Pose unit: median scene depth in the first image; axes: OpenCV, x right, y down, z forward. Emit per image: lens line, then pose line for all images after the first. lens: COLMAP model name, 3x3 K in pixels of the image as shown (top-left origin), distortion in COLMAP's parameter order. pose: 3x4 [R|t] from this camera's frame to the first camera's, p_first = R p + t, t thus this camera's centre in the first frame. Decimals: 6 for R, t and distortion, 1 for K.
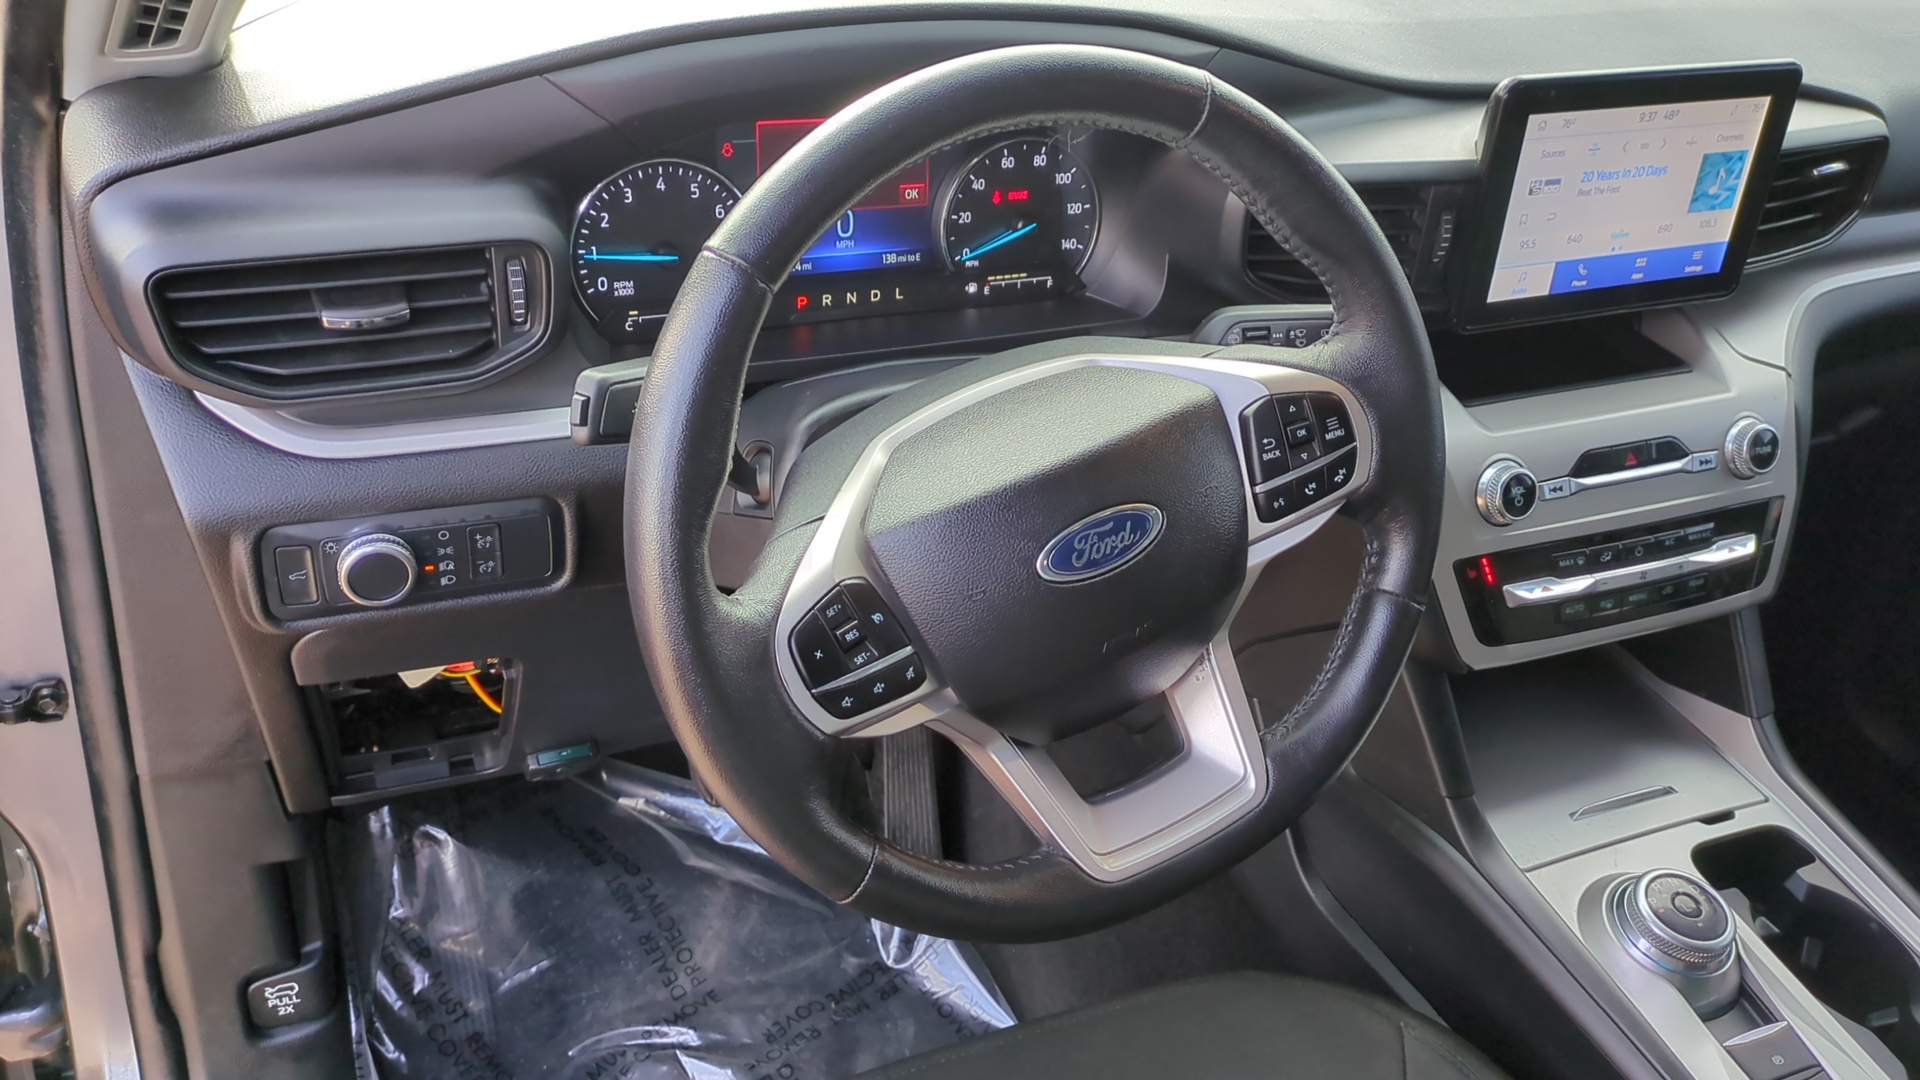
lens RADIAL K [[1641.2, 0, 971.2], [0, 1641.2, 544.2], [0, 0, 1]] dist [0.075061, -0.088195]
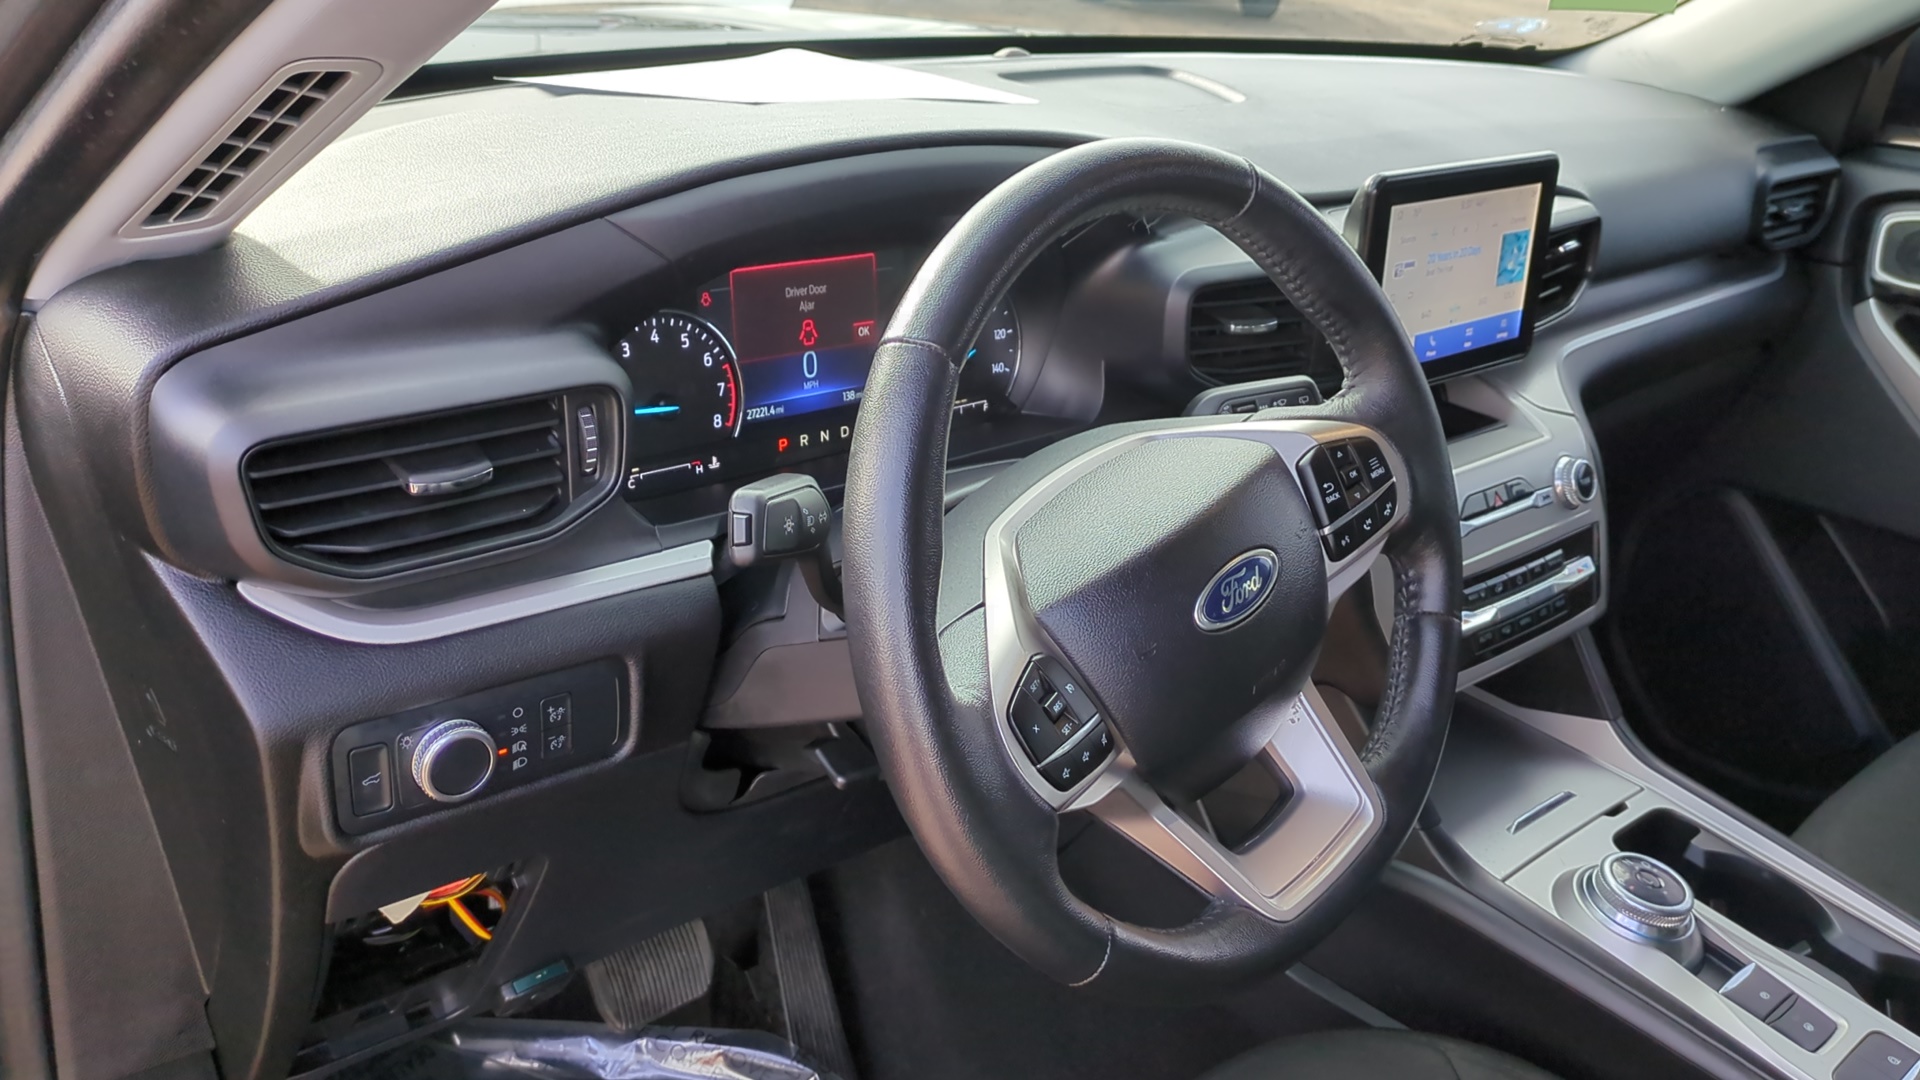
lens RADIAL K [[1641.2, 0, 971.2], [0, 1641.2, 544.2], [0, 0, 1]] dist [0.075061, -0.088195]
pose [[0.948616, -0.137938, 0.284781, -0.279179], [0.176600, 0.977570, -0.114762, 0.045524], [-0.262563, 0.159157, 0.951698, 0.029588]]
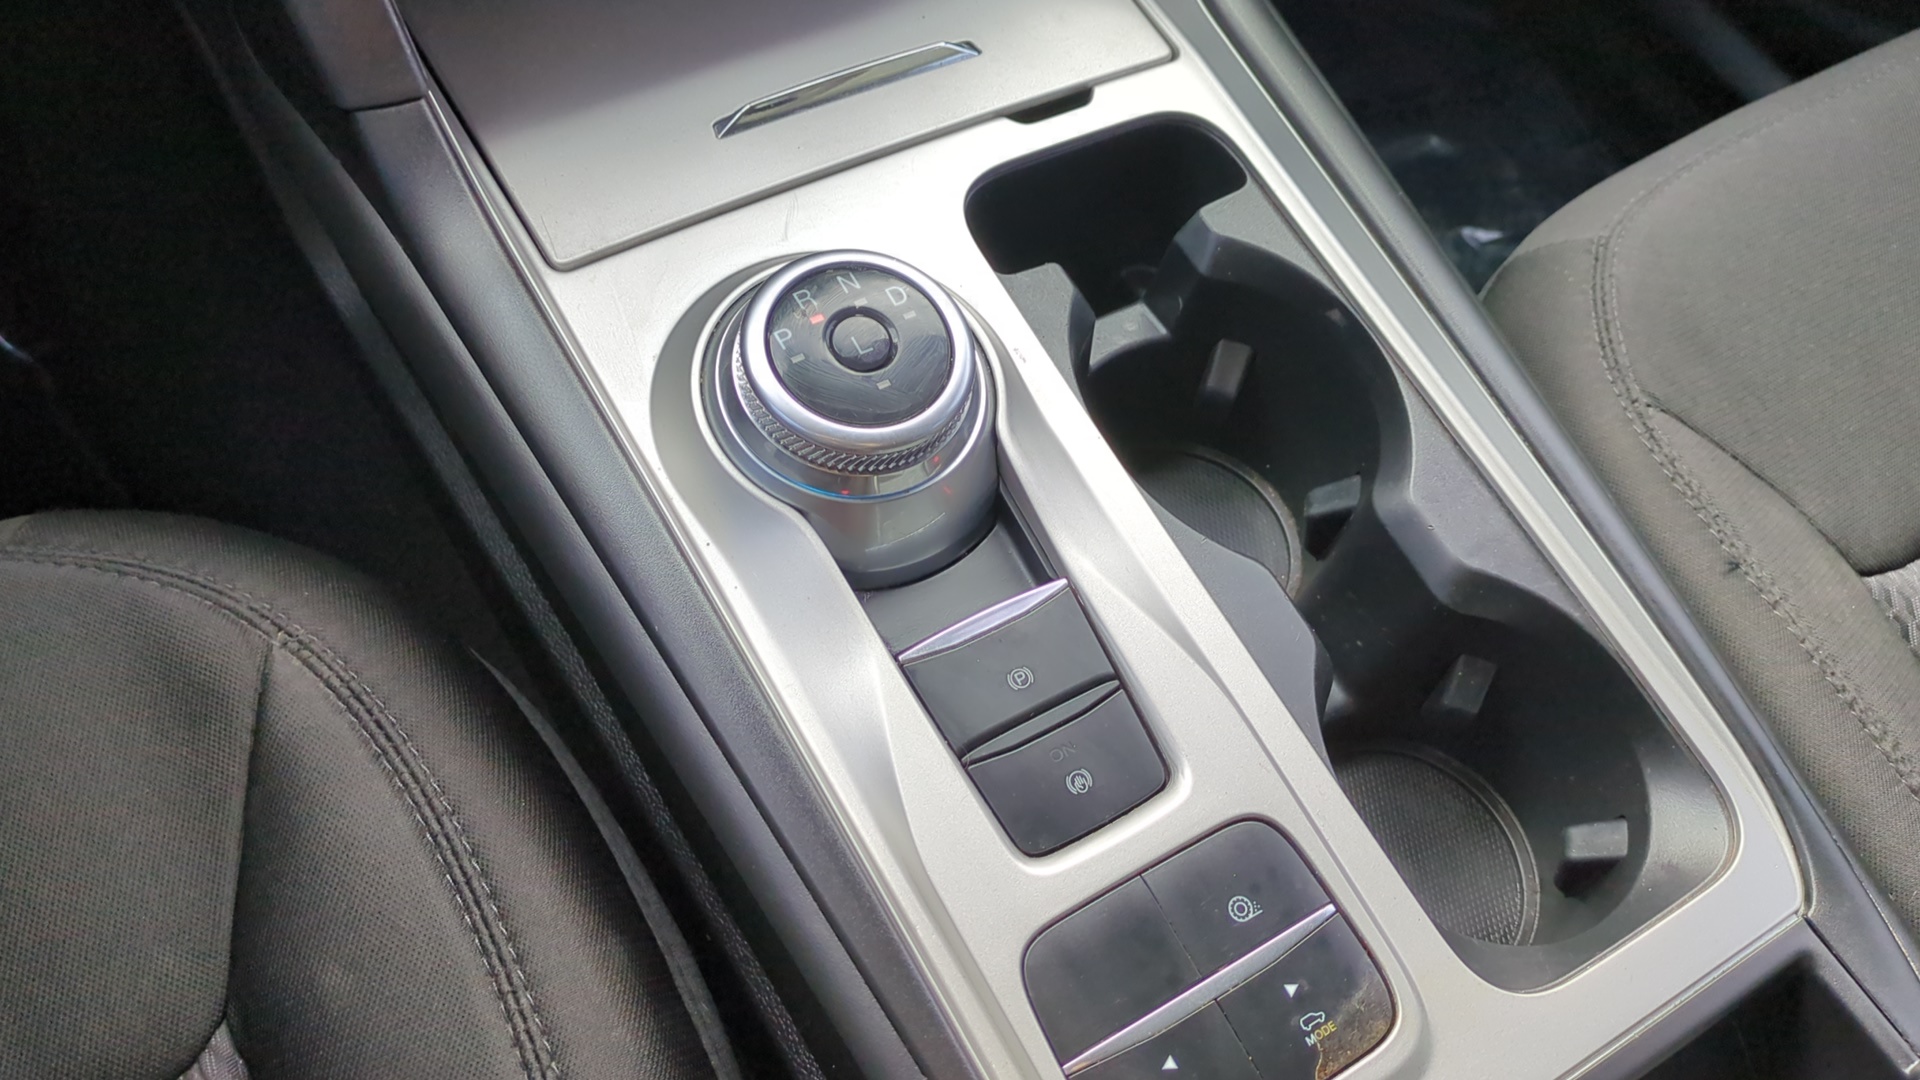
lens RADIAL K [[1641.2, 0, 971.2], [0, 1641.2, 544.2], [0, 0, 1]] dist [0.075061, -0.088195]
pose [[0.992475, -0.088193, 0.084947, 0.414858], [0.042883, 0.900127, 0.433512, 0.081535], [-0.114695, -0.426607, 0.897135, 0.590312]]
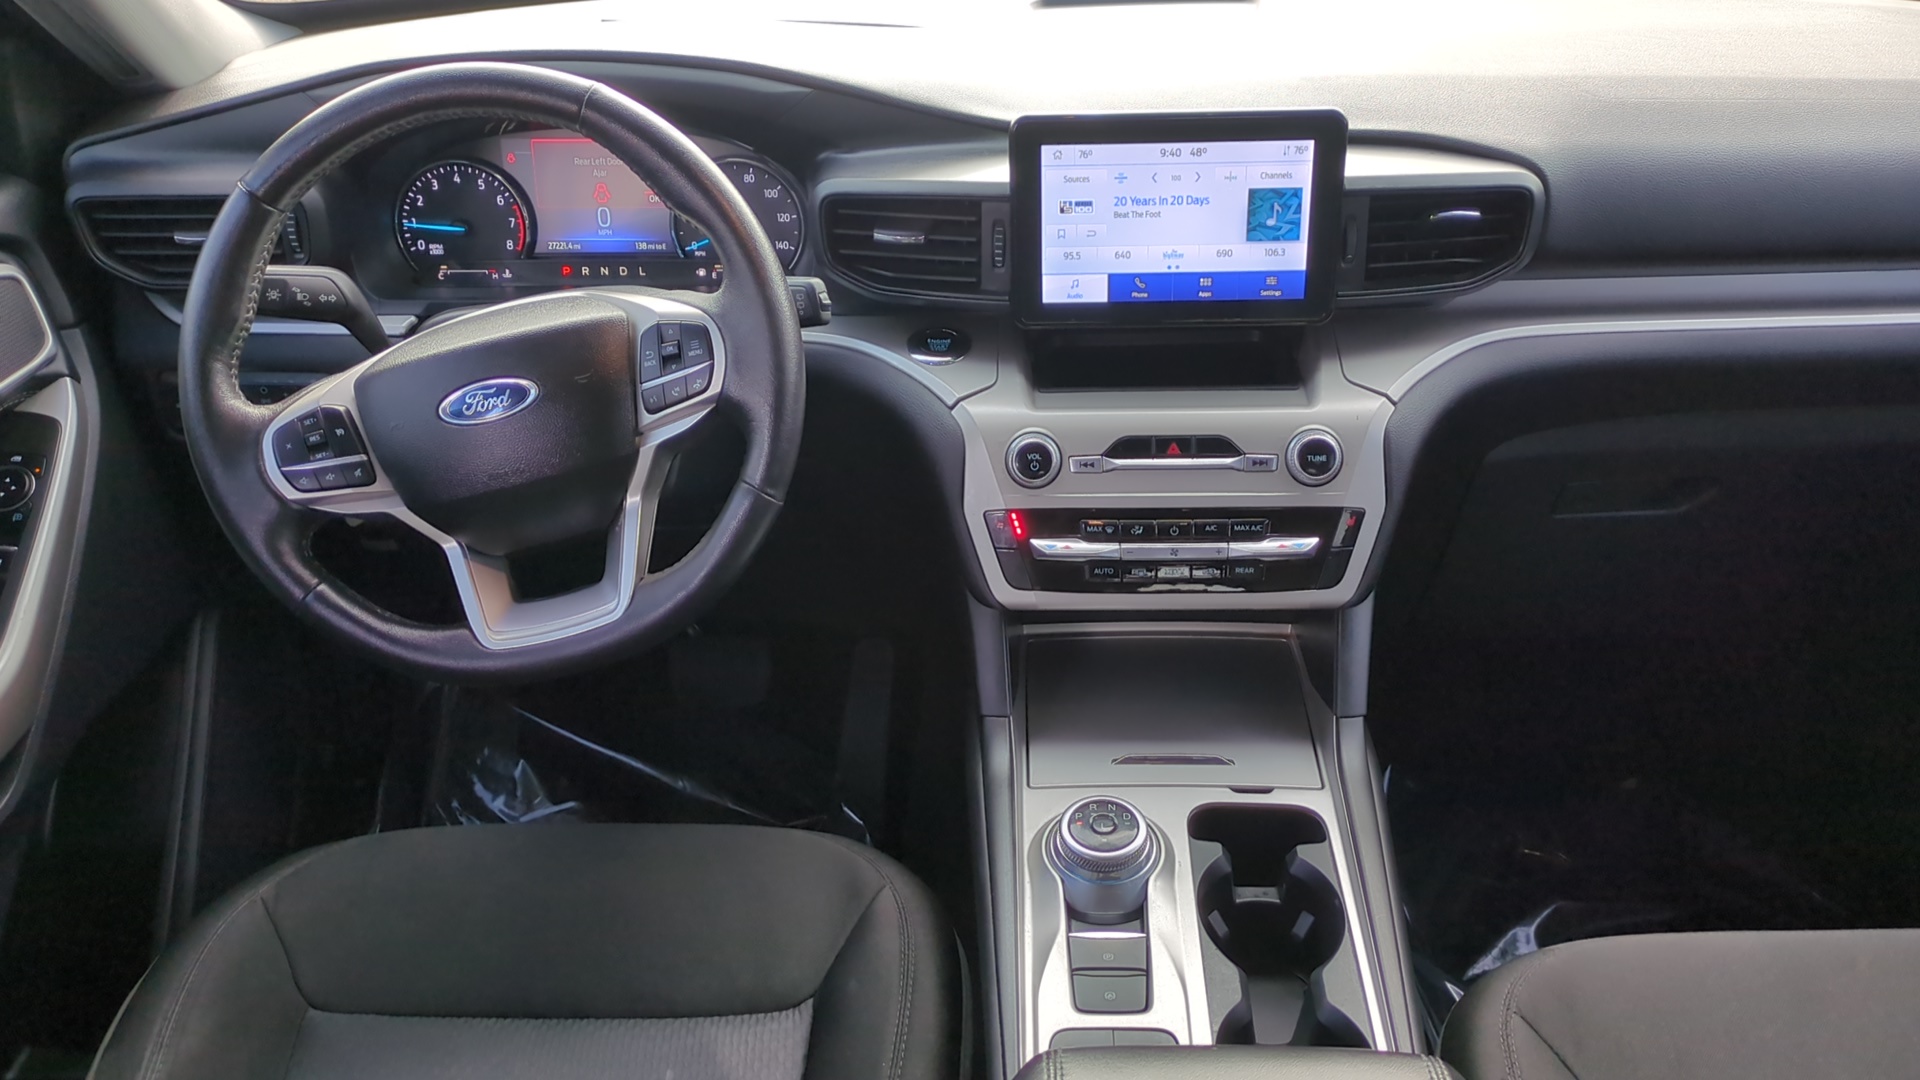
lens RADIAL K [[1641.2, 0, 971.2], [0, 1641.2, 544.2], [0, 0, 1]] dist [0.075061, -0.088195]
pose [[0.893375, 0.114807, -0.434397, 0.810723], [-0.152253, 0.986958, -0.052277, 0.098423], [0.422730, 0.112841, 0.899203, -0.078925]]
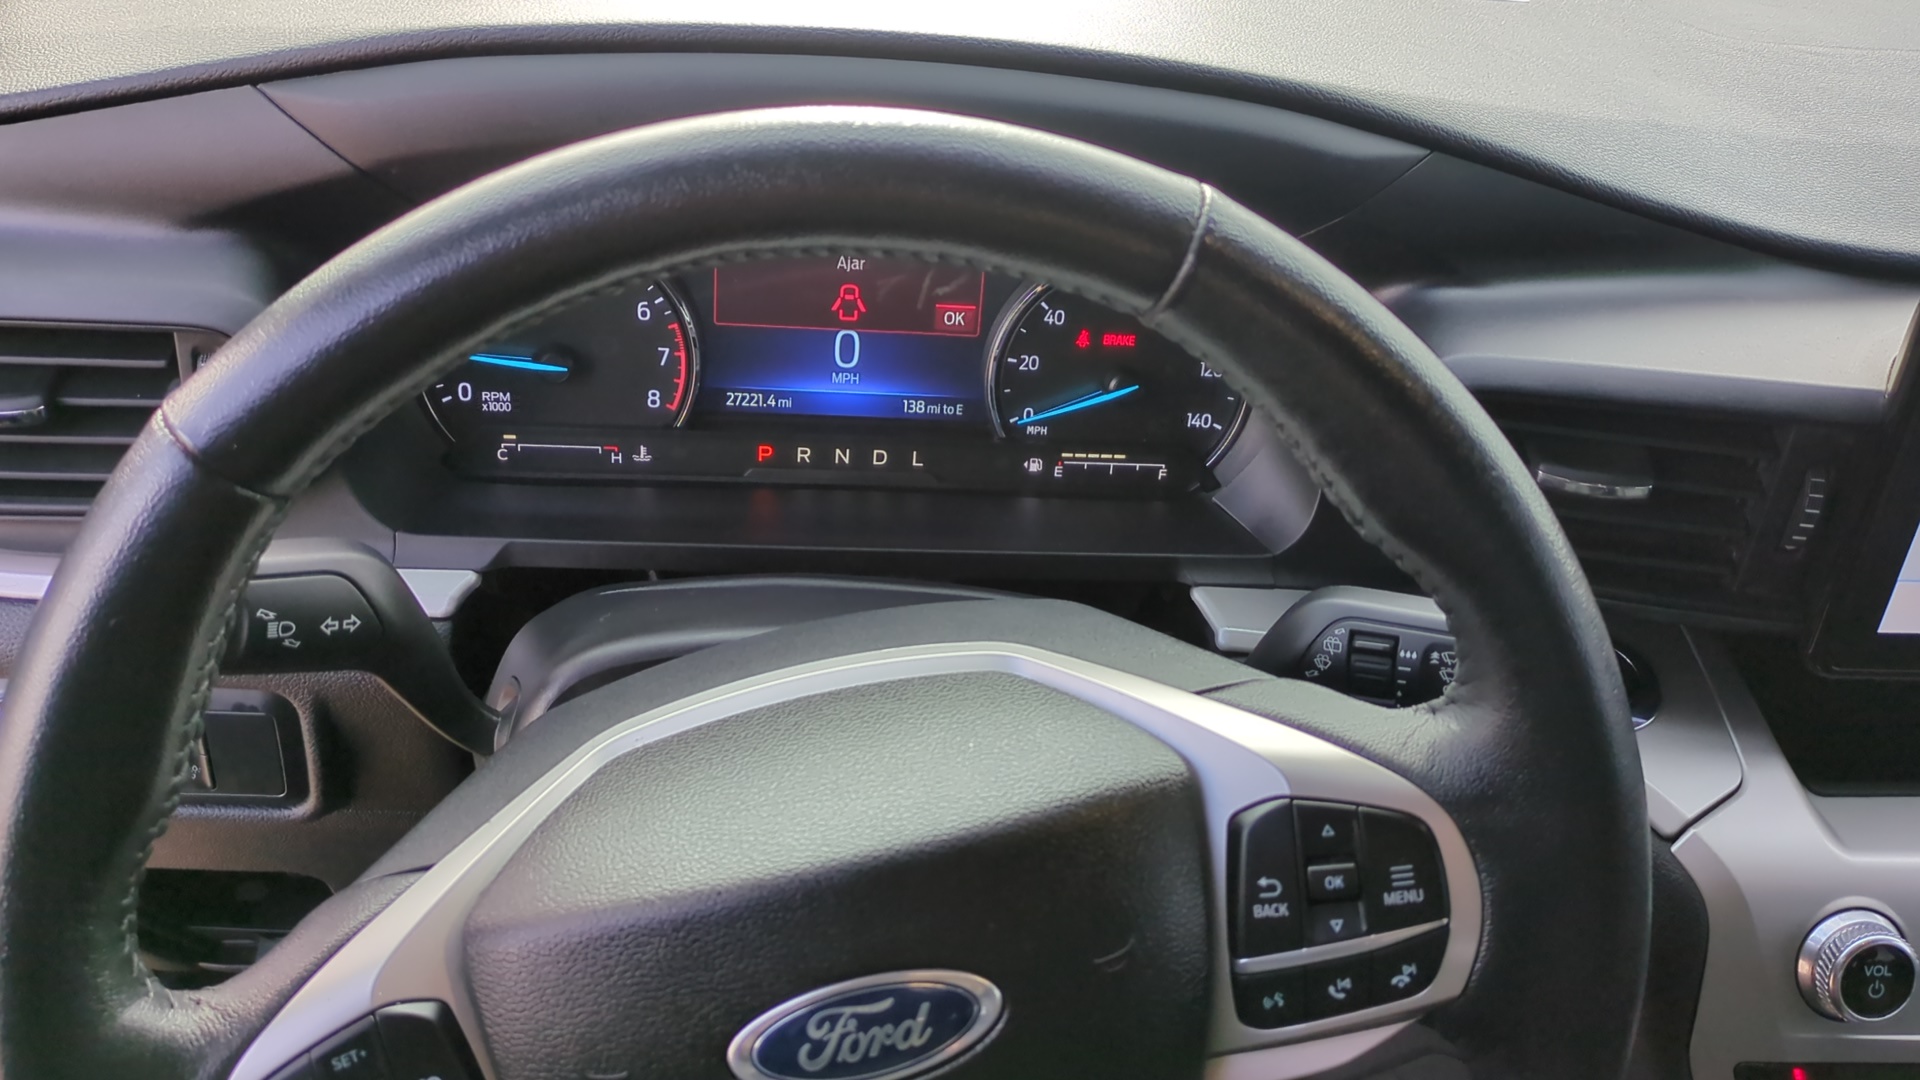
lens RADIAL K [[1641.2, 0, 971.2], [0, 1641.2, 544.2], [0, 0, 1]] dist [0.075061, -0.088195]
pose [[0.943872, 0.168985, -0.283812, 0.174779], [-0.177572, 0.984097, -0.004606, -0.118523], [0.278520, 0.054745, 0.958869, 0.358202]]
